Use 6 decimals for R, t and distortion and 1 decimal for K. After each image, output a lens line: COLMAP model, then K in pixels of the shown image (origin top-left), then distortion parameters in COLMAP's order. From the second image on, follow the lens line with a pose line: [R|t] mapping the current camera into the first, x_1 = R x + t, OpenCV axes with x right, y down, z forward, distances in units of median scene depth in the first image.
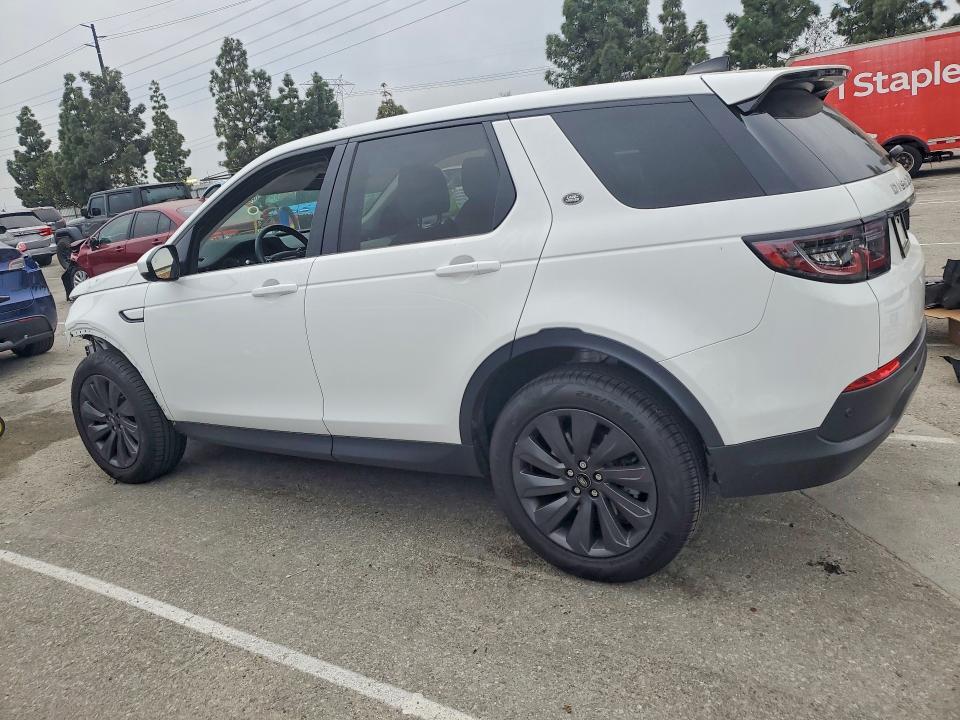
lens RADIAL K [[711.9, 0, 481.7], [0, 711.9, 358.8], [0, 0, 1]] dist [0.019660, 0.003553]
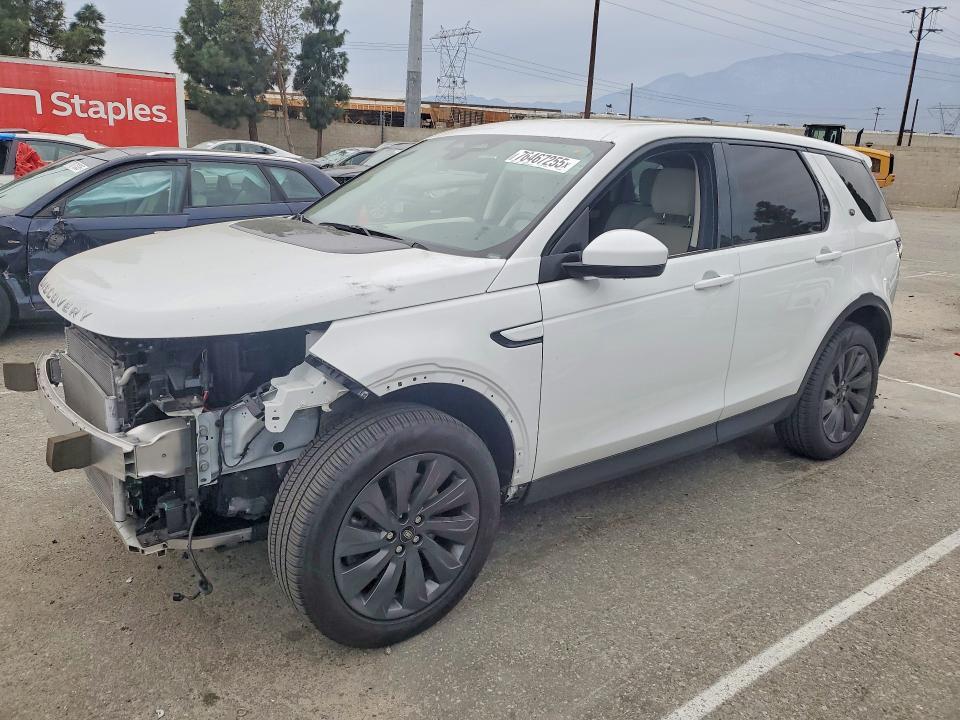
lens RADIAL K [[711.9, 0, 484.7], [0, 711.9, 363.9], [0, 0, 1]] dist [0.019660, 0.003553]
pose [[0.358098, -0.123584, 0.925469, -1.441653], [0.153525, 0.985504, 0.072196, -0.114276], [-0.920976, 0.116229, 0.371880, 1.033126]]
